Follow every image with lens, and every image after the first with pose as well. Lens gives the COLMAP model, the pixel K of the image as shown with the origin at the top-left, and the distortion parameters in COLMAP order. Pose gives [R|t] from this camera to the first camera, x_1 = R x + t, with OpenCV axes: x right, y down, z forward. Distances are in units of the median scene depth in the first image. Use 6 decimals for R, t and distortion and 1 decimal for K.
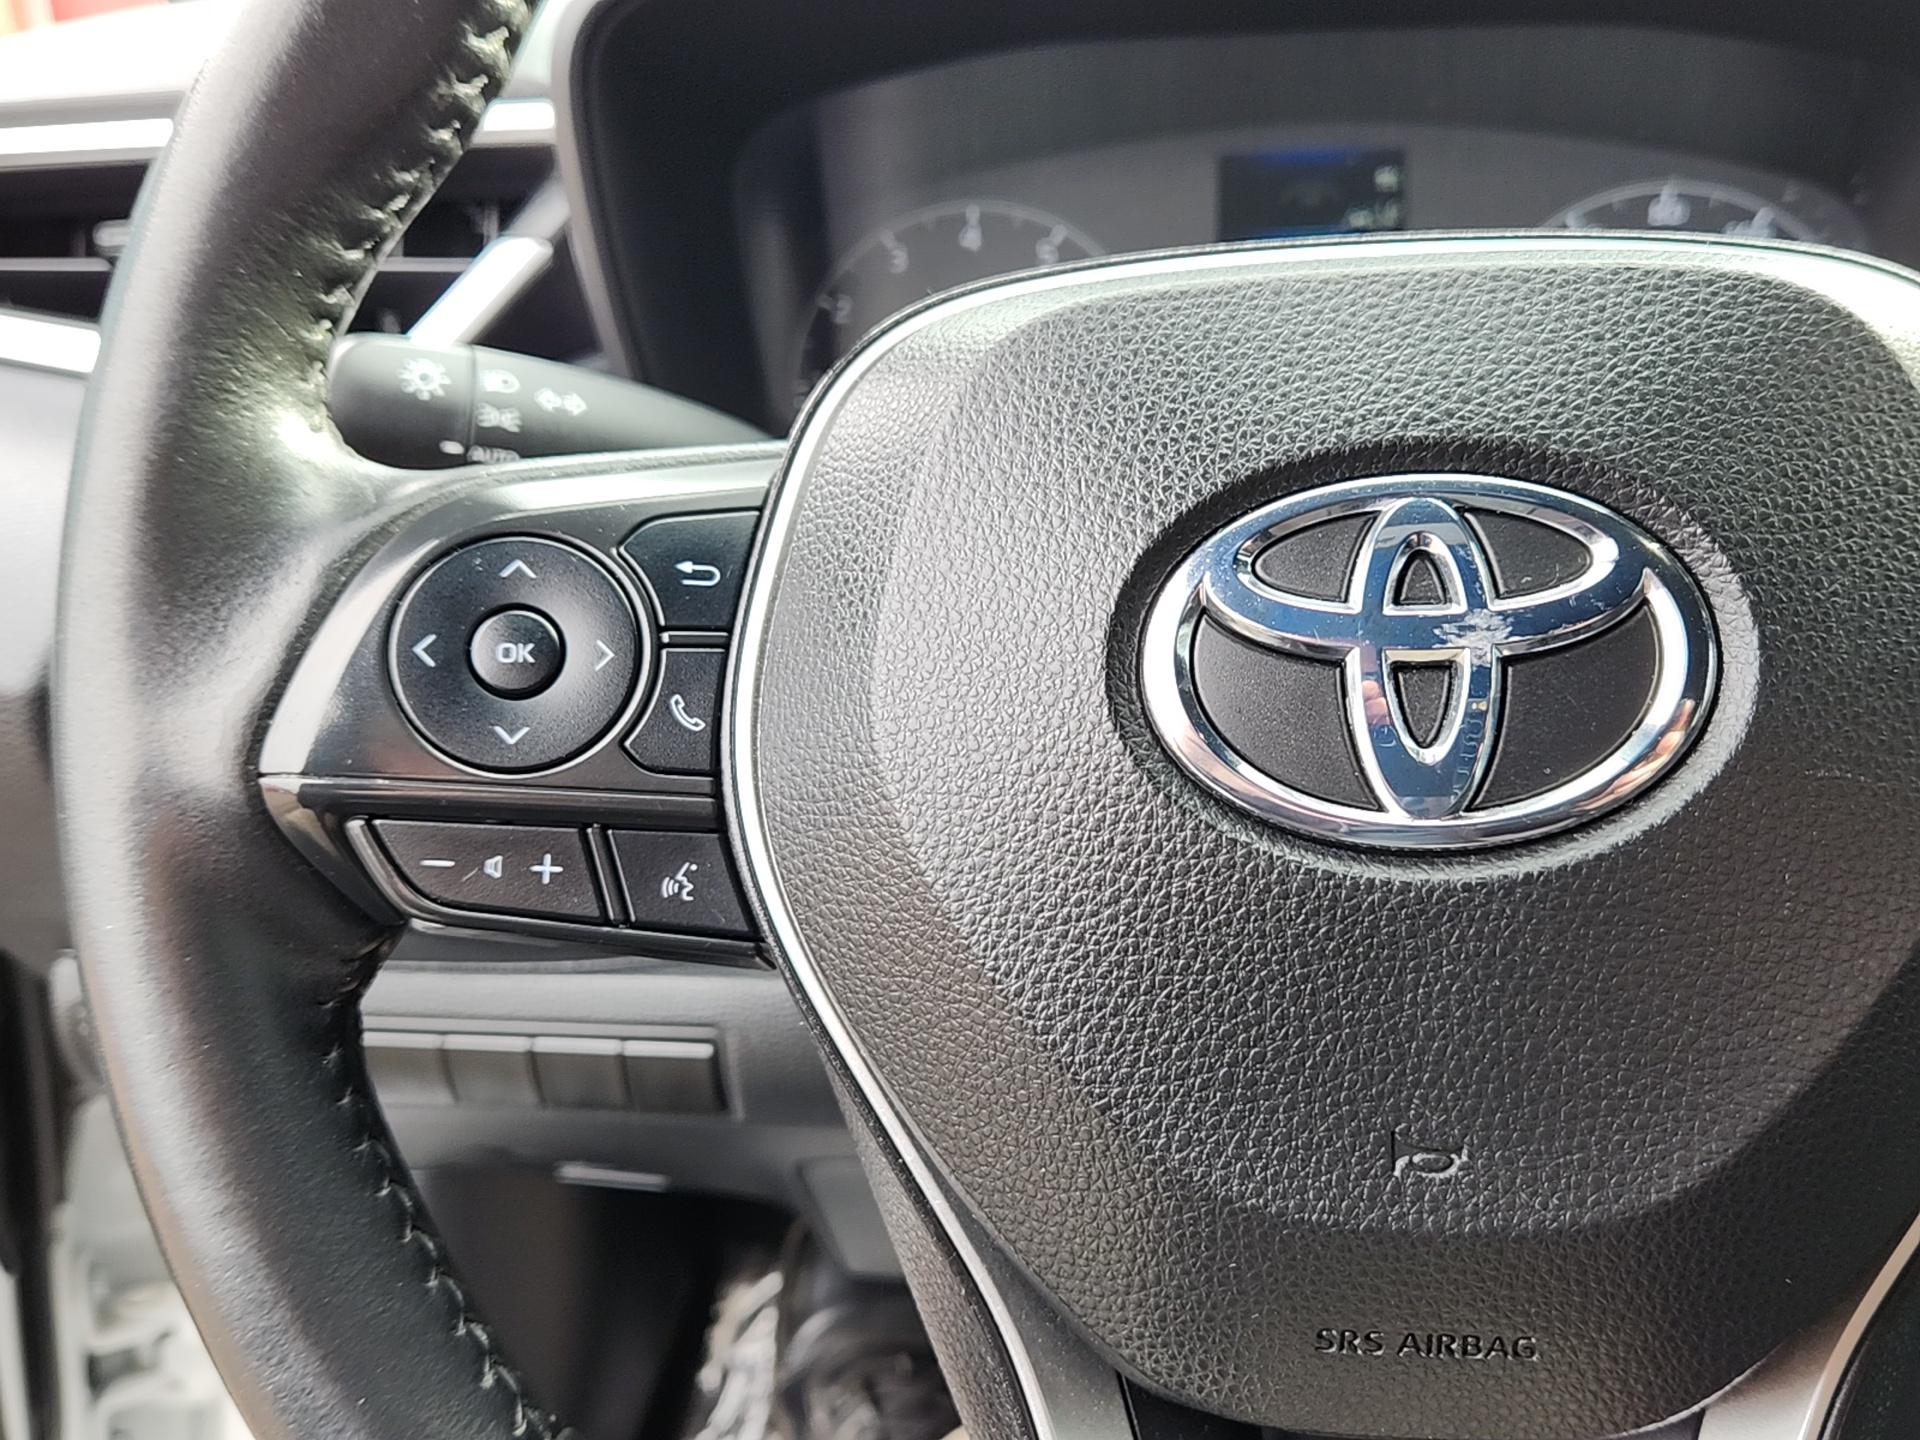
lens RADIAL K [[1287.2, 0, 960.0], [0, 1287.2, 720.0], [0, 0, 1]] dist [0.006912, -0.045222]
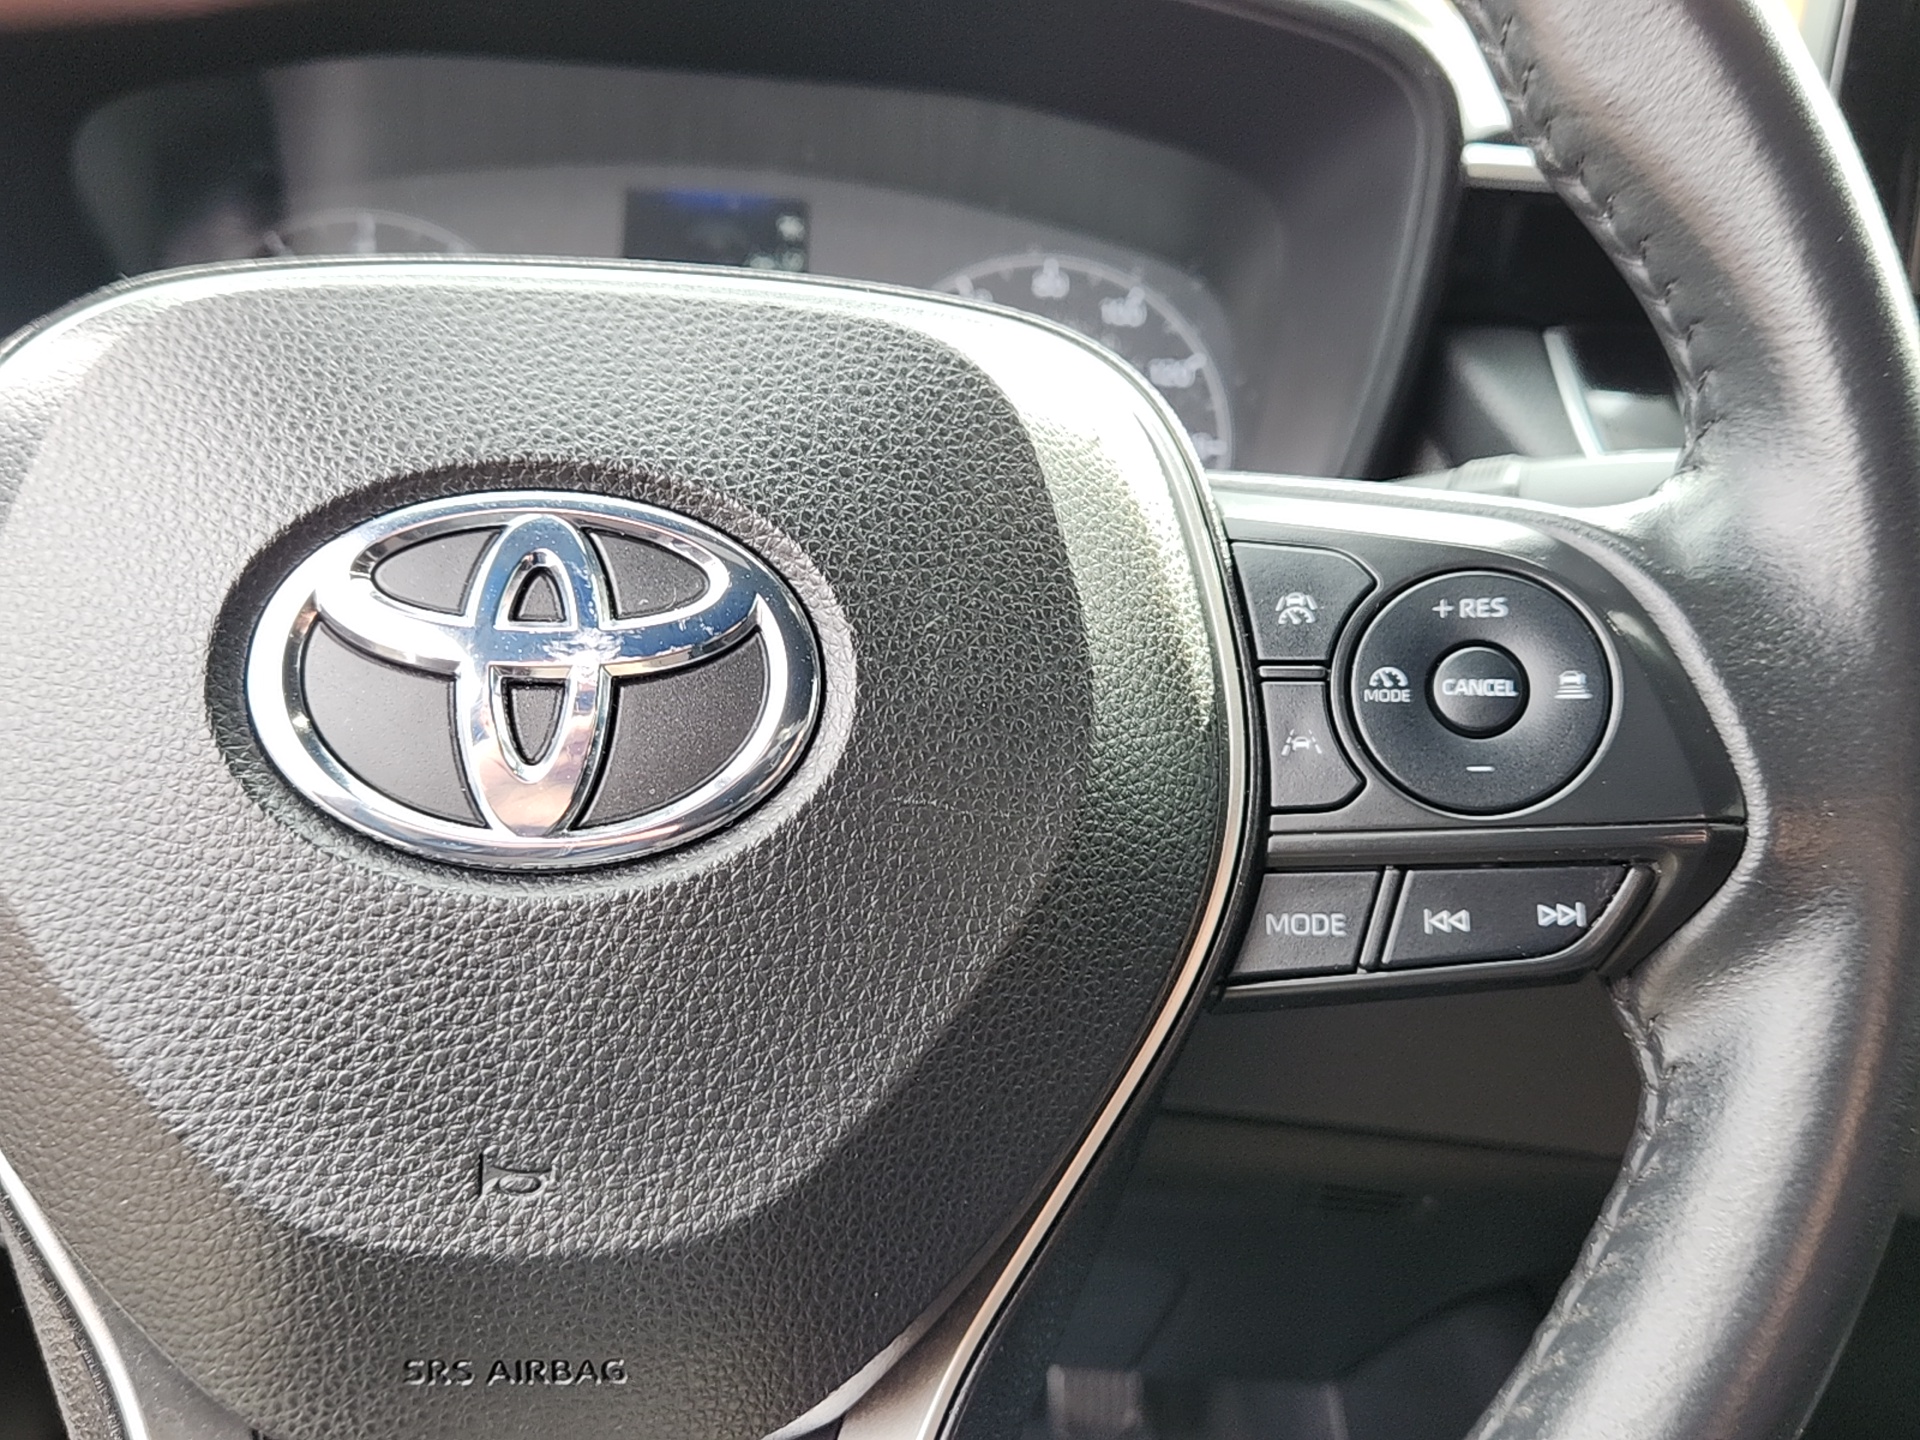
lens RADIAL K [[1286.4, 0, 959.6], [0, 1286.4, 754.1], [0, 0, 1]] dist [-0.000644, -0.034920]
pose [[0.979902, 0.033952, 0.196570, 0.485489], [-0.030506, 0.999324, -0.020533, 0.023377], [-0.197134, 0.014124, 0.980275, -0.037016]]
